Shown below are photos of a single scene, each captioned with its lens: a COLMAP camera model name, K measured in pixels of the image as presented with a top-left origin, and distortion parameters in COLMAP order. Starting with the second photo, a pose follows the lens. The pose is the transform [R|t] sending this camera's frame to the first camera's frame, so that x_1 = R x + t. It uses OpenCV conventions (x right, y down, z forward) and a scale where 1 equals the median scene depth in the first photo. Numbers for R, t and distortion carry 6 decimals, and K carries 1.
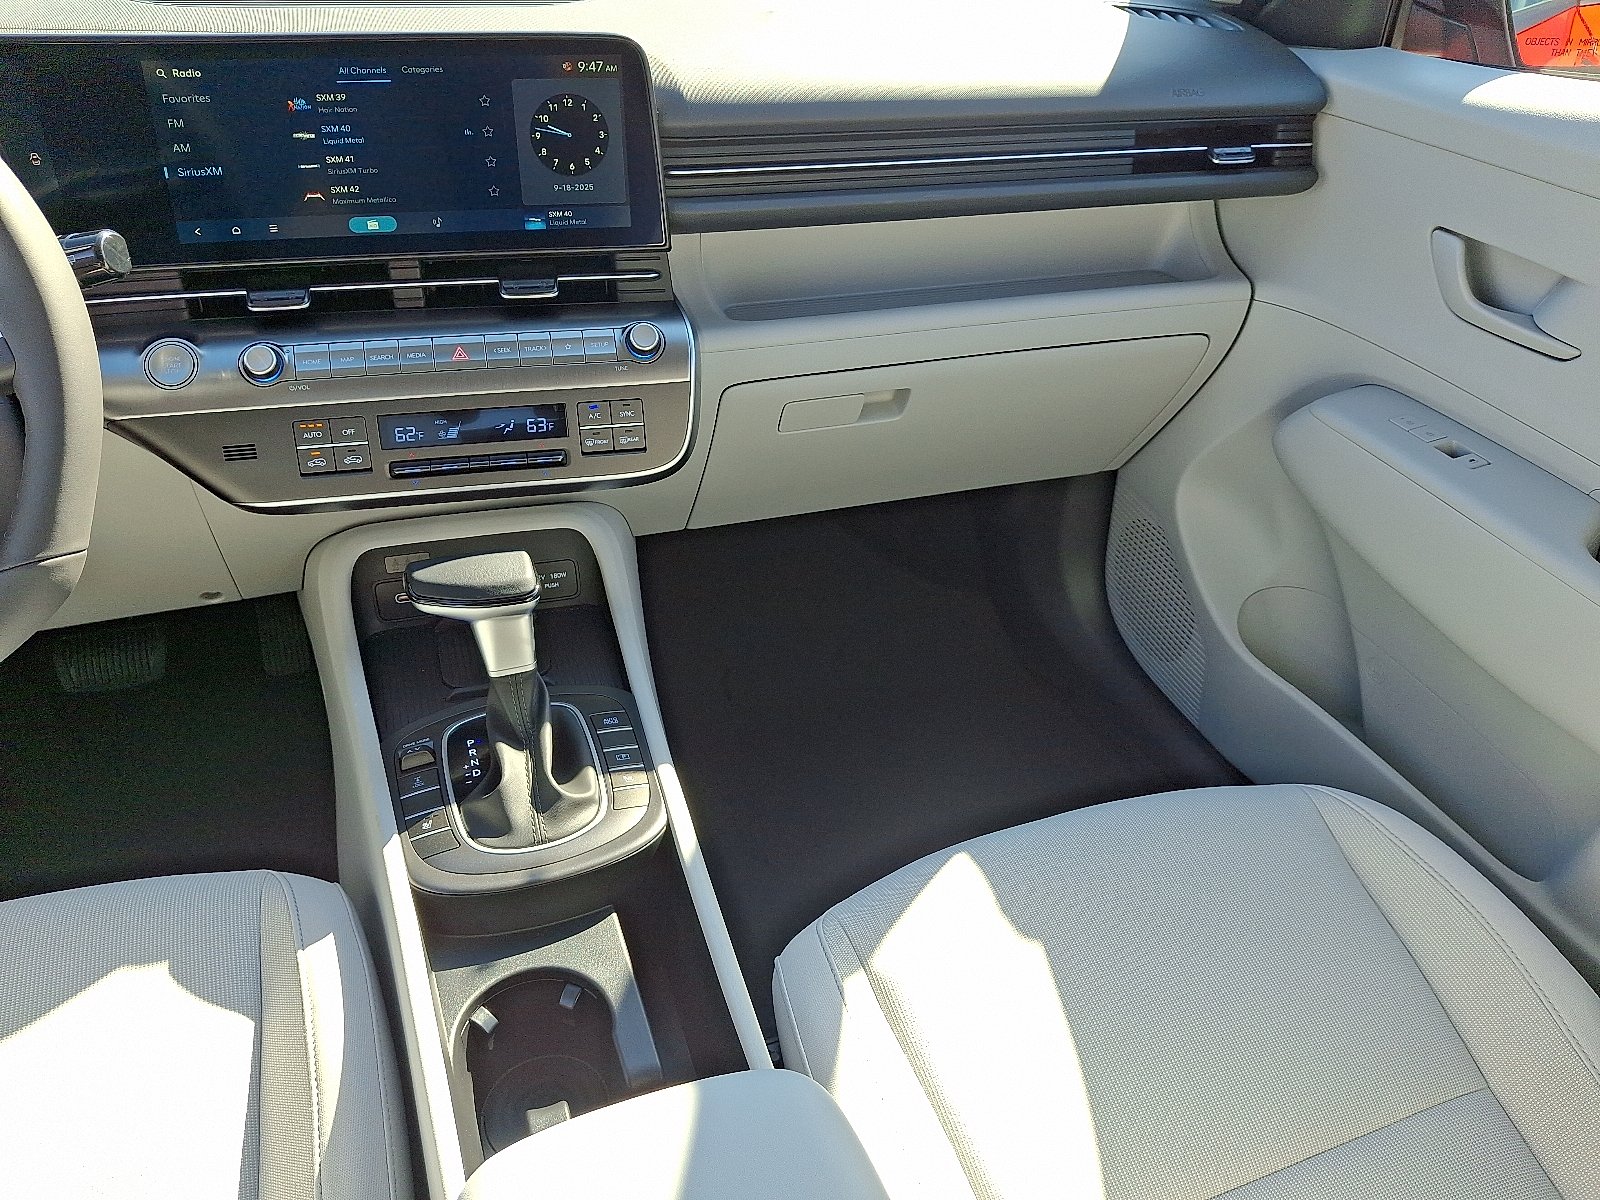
lens RADIAL K [[1187.1, 0, 816.6], [0, 1187.1, 589.8], [0, 0, 1]] dist [0.027646, -0.085306]
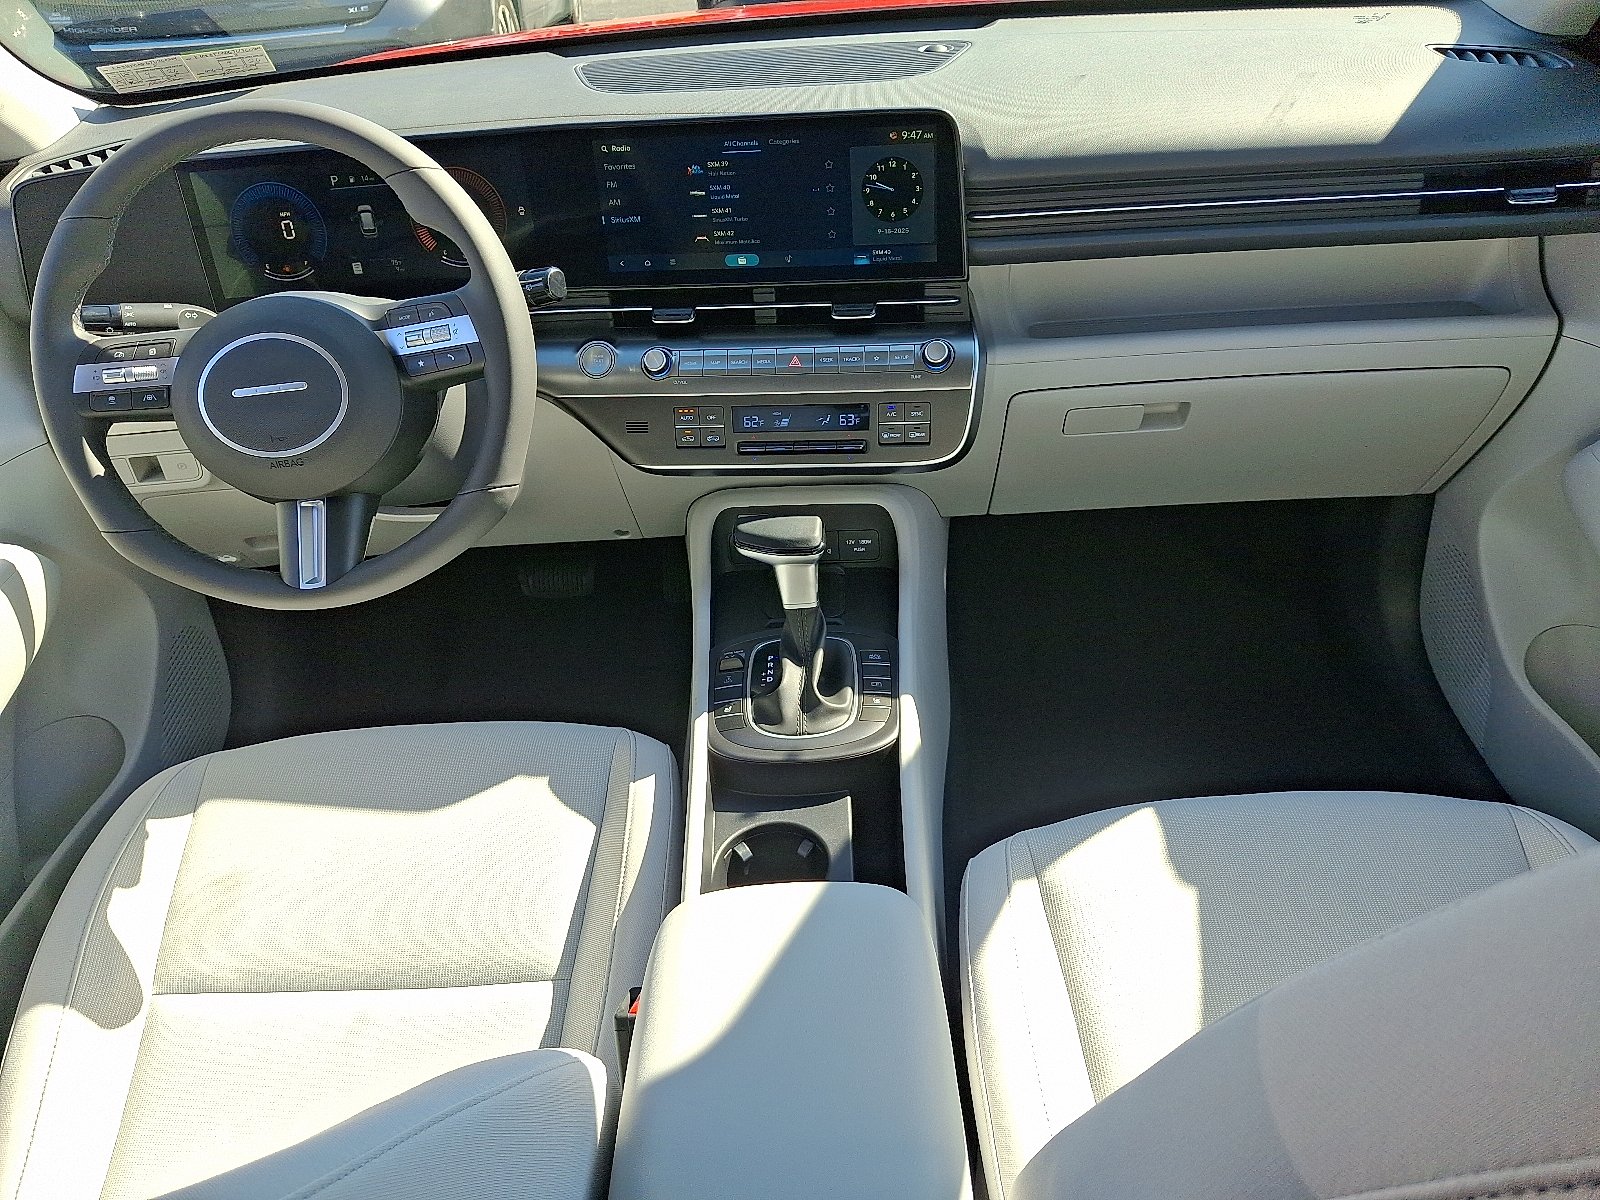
lens RADIAL K [[1154.7, 0, 809.9], [0, 1154.7, 628.2], [0, 0, 1]] dist [0.007774, -0.050332]
pose [[0.933175, 0.119139, -0.339103, 0.181921], [-0.104607, 0.992648, 0.060887, 0.013272], [0.343864, -0.021346, 0.938777, -0.187720]]
